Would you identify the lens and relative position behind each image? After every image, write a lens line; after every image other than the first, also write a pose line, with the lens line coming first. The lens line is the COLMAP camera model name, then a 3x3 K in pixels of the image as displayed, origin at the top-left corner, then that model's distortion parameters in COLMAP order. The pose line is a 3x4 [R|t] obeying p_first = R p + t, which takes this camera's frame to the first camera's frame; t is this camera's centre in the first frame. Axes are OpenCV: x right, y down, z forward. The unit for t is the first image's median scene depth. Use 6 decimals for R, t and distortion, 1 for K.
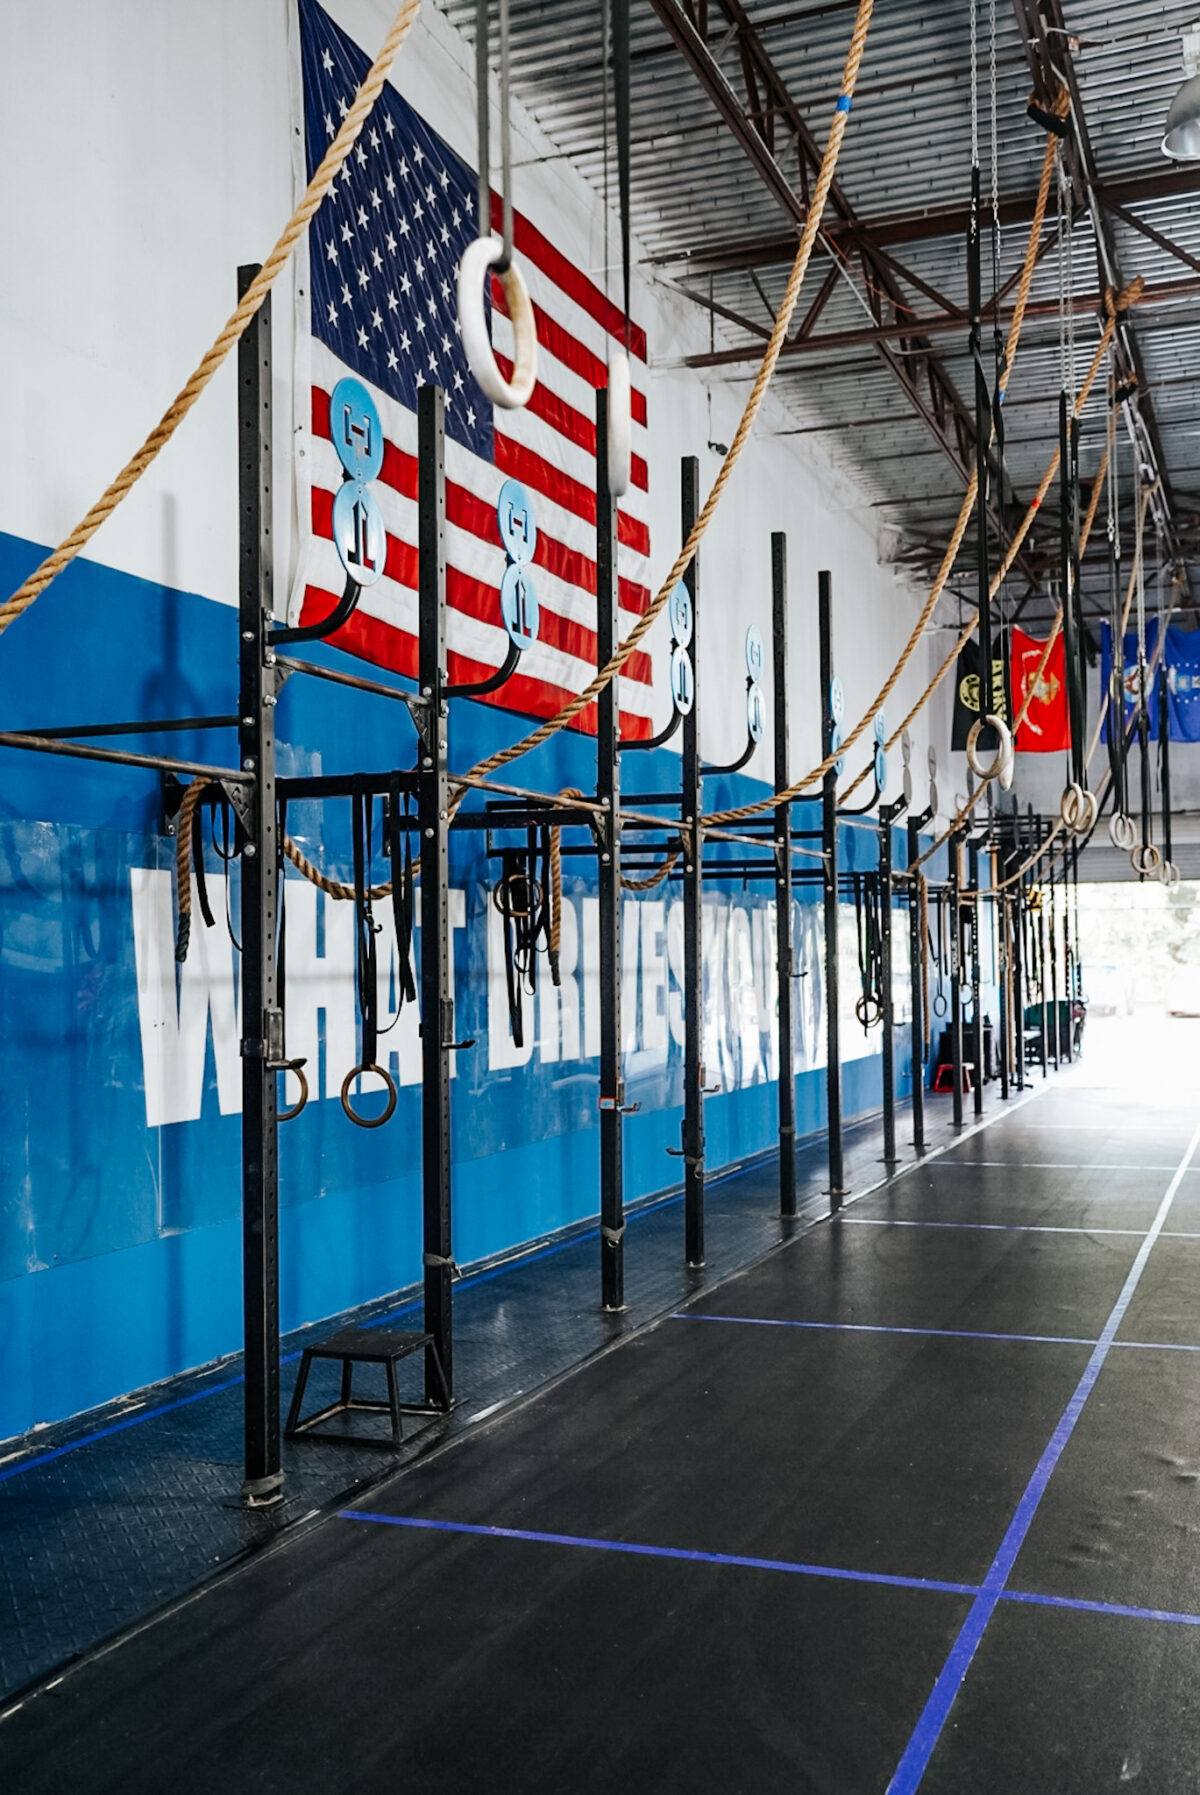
lens RADIAL K [[1721.6, 0, 600.0], [0, 1721.6, 897.5], [0, 0, 1]] dist [-0.055498, 0.020453]
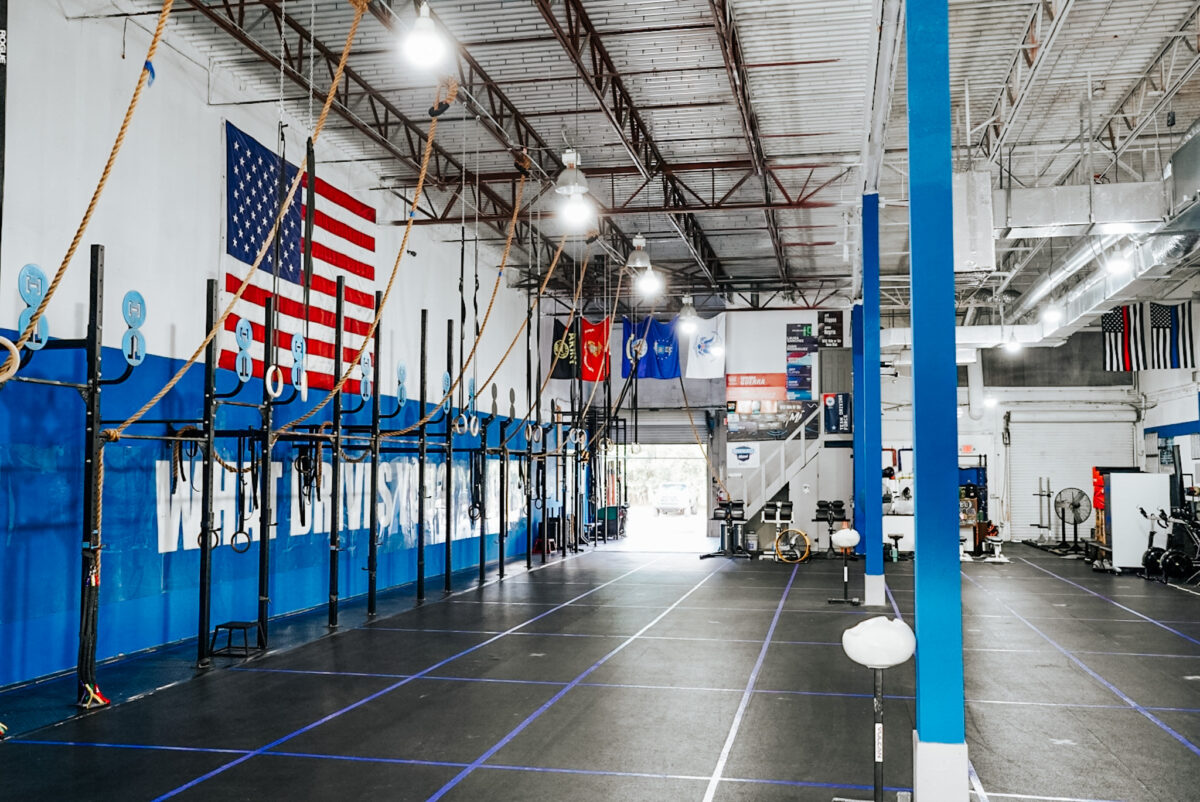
lens RADIAL K [[1151.0, 0, 597.7], [0, 1151.0, 388.8], [0, 0, 1]] dist [-0.055498, 0.020453]
pose [[0.985156, 0.027852, 0.169384, 0.101665], [-0.021678, 0.999035, -0.038190, -0.066623], [-0.170285, 0.033951, 0.984810, -0.824357]]
